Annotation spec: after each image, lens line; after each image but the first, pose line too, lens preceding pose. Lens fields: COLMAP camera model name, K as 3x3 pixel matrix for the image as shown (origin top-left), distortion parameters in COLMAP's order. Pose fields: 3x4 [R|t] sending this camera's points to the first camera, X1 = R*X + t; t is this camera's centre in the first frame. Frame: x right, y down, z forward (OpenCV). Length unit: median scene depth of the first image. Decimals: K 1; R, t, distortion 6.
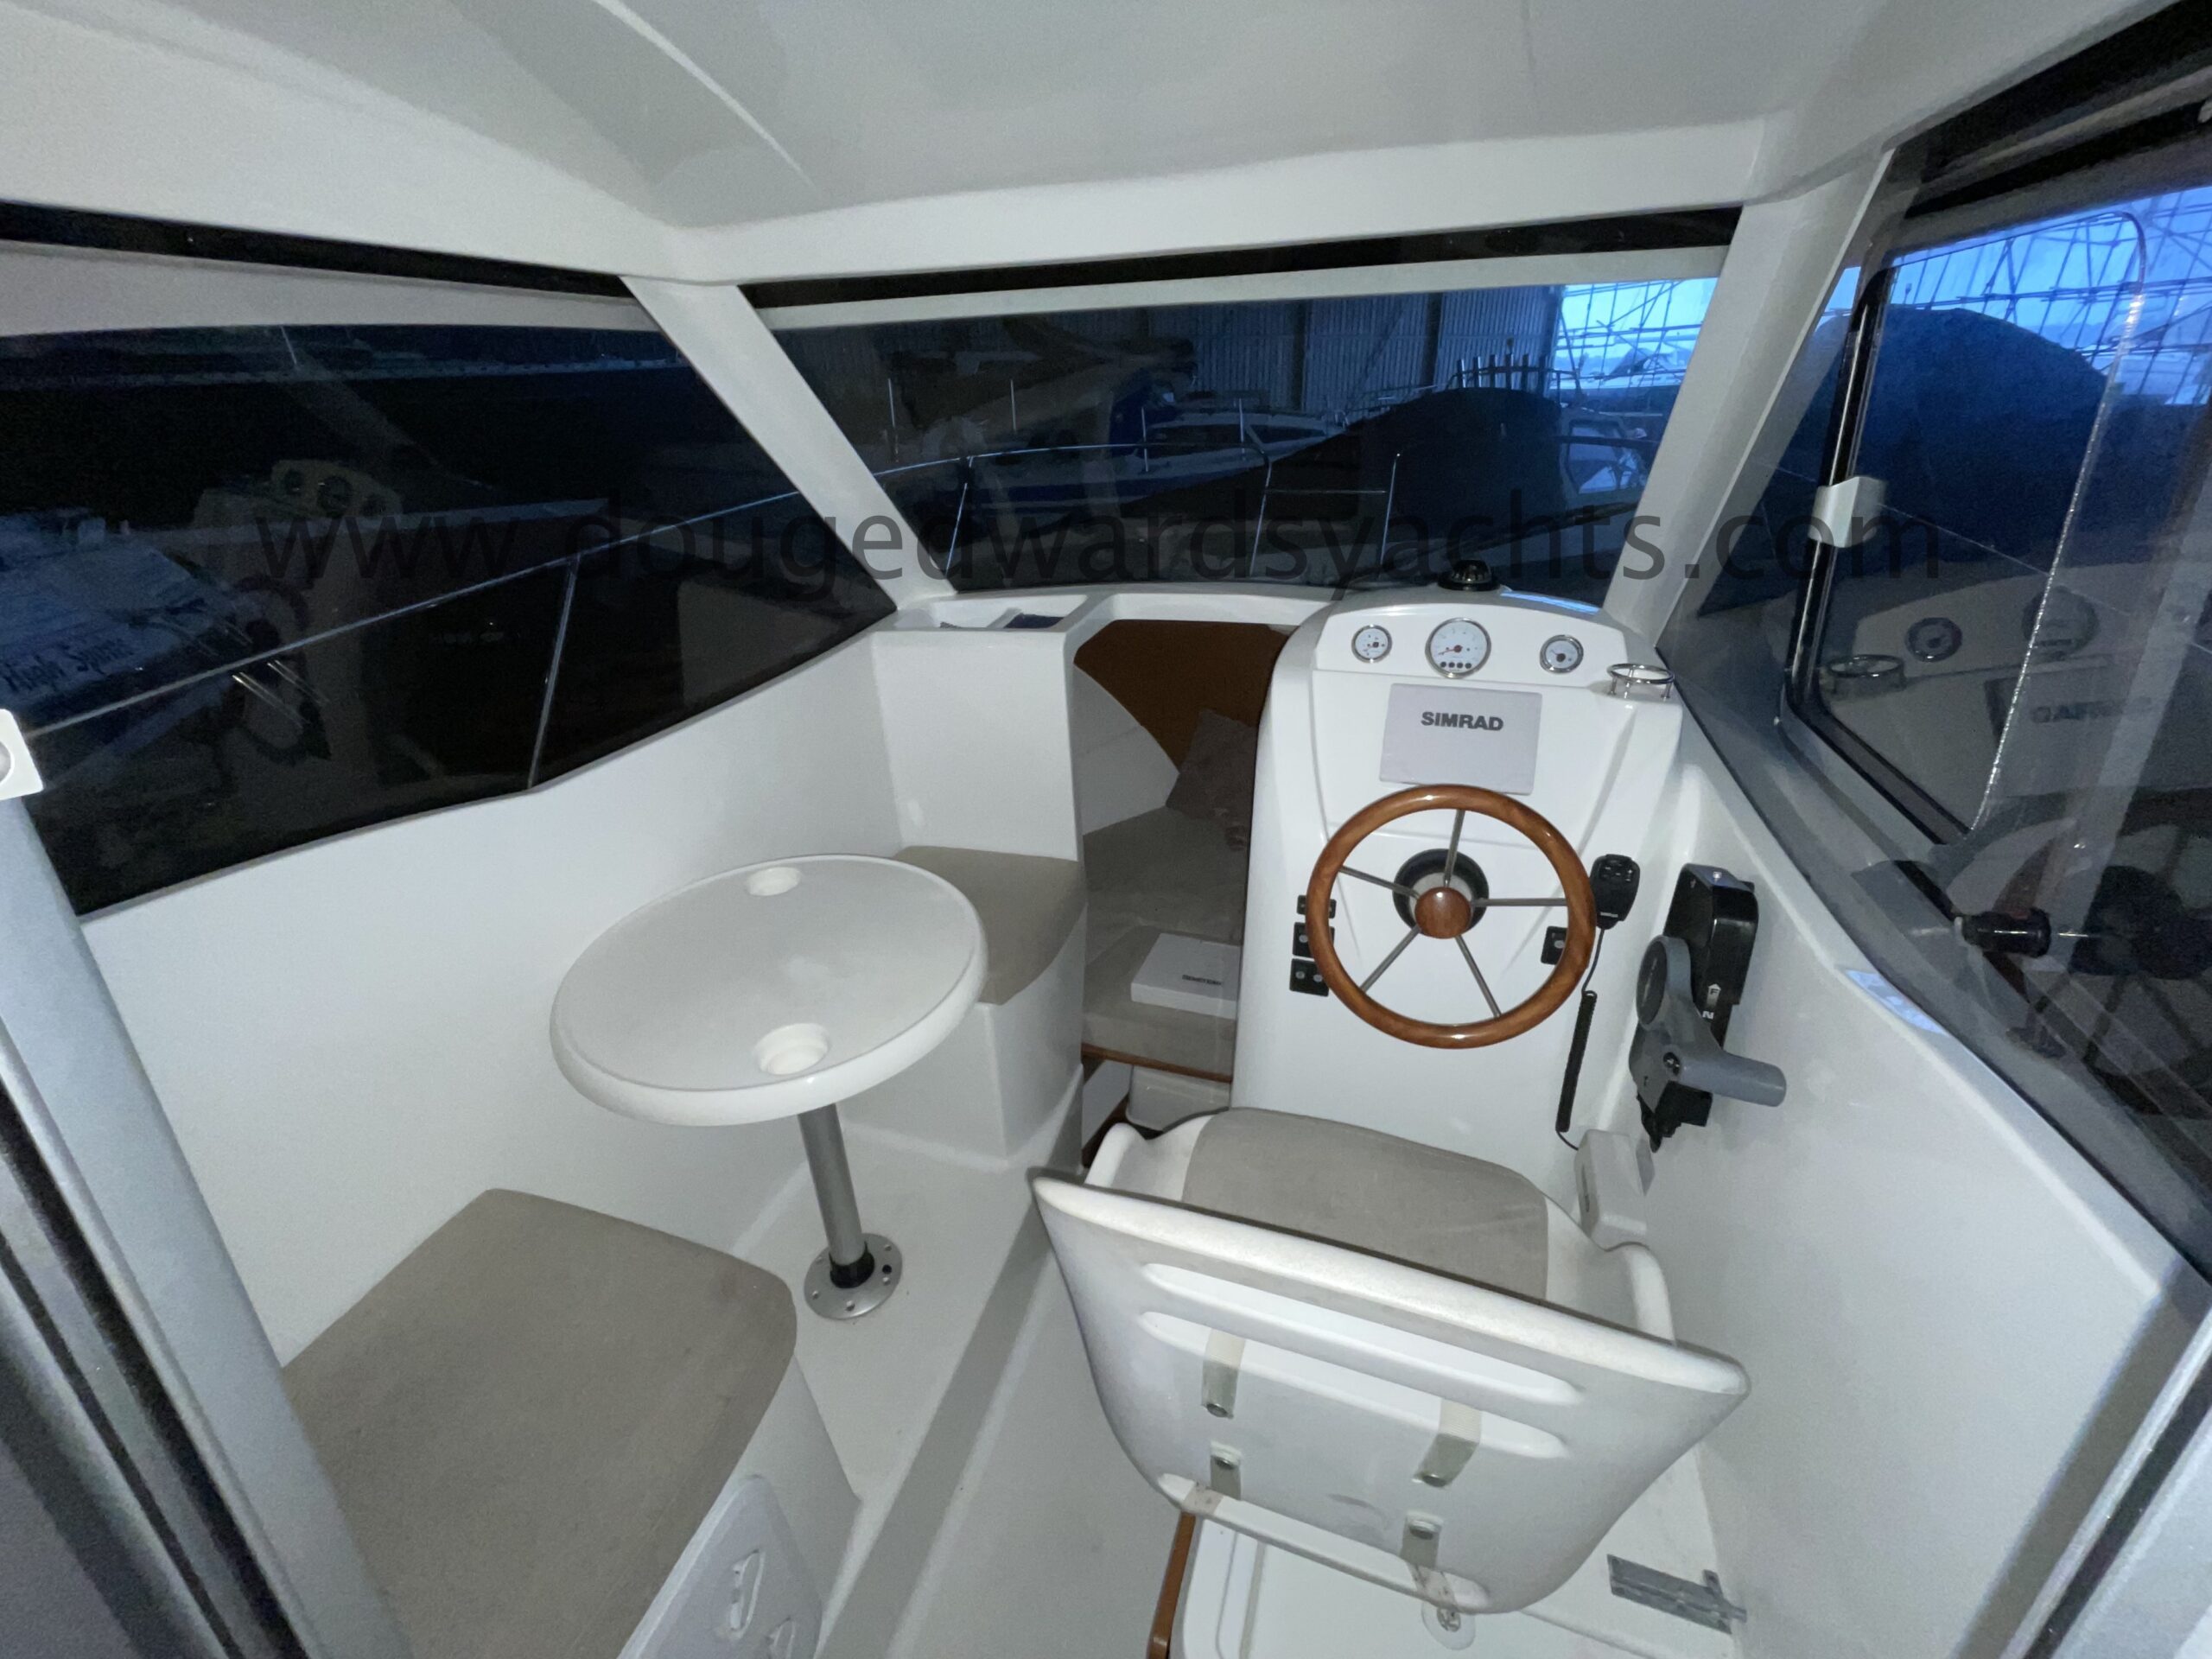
lens RADIAL K [[890.8, 0, 1106.0], [0, 890.8, 829.5], [0, 0, 1]] dist [0.000128, -0.000163]
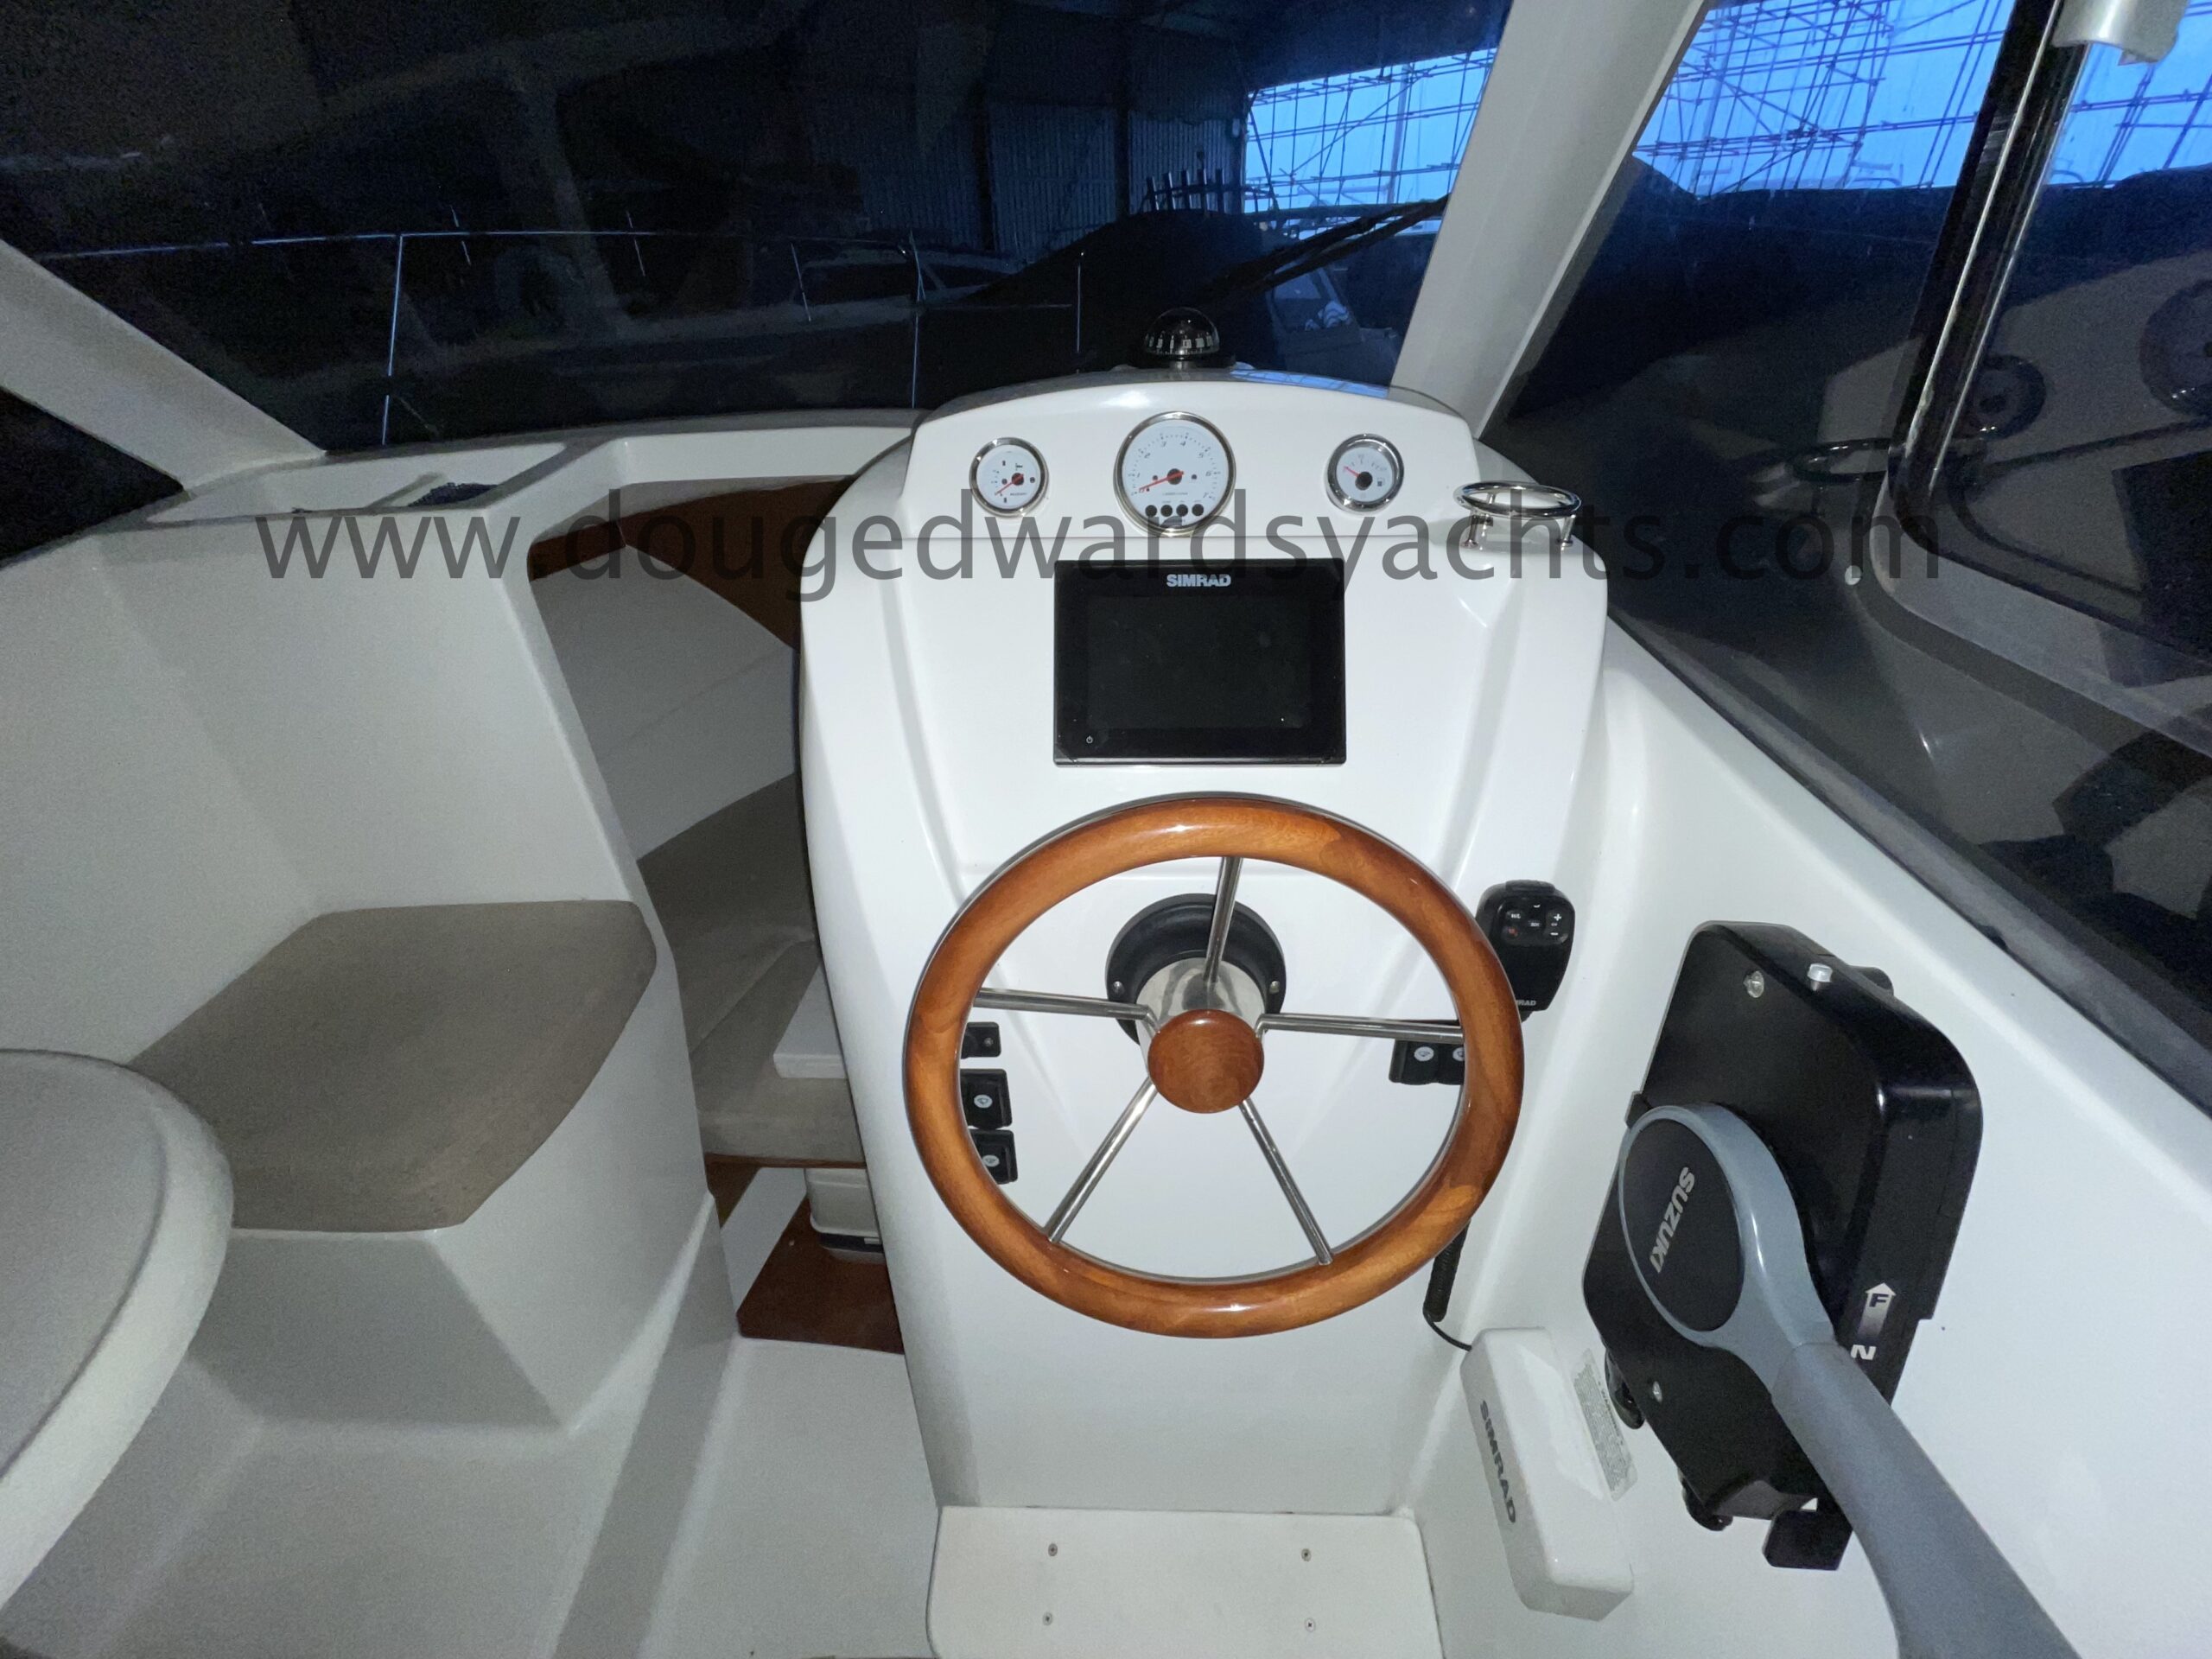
lens RADIAL K [[890.8, 0, 1106.0], [0, 890.8, 829.5], [0, 0, 1]] dist [0.000128, -0.000163]
pose [[0.957252, -0.152668, 0.245684, 0.183192], [0.122810, 0.983524, 0.132658, -0.070394], [-0.261889, -0.096815, 0.960230, 0.456289]]
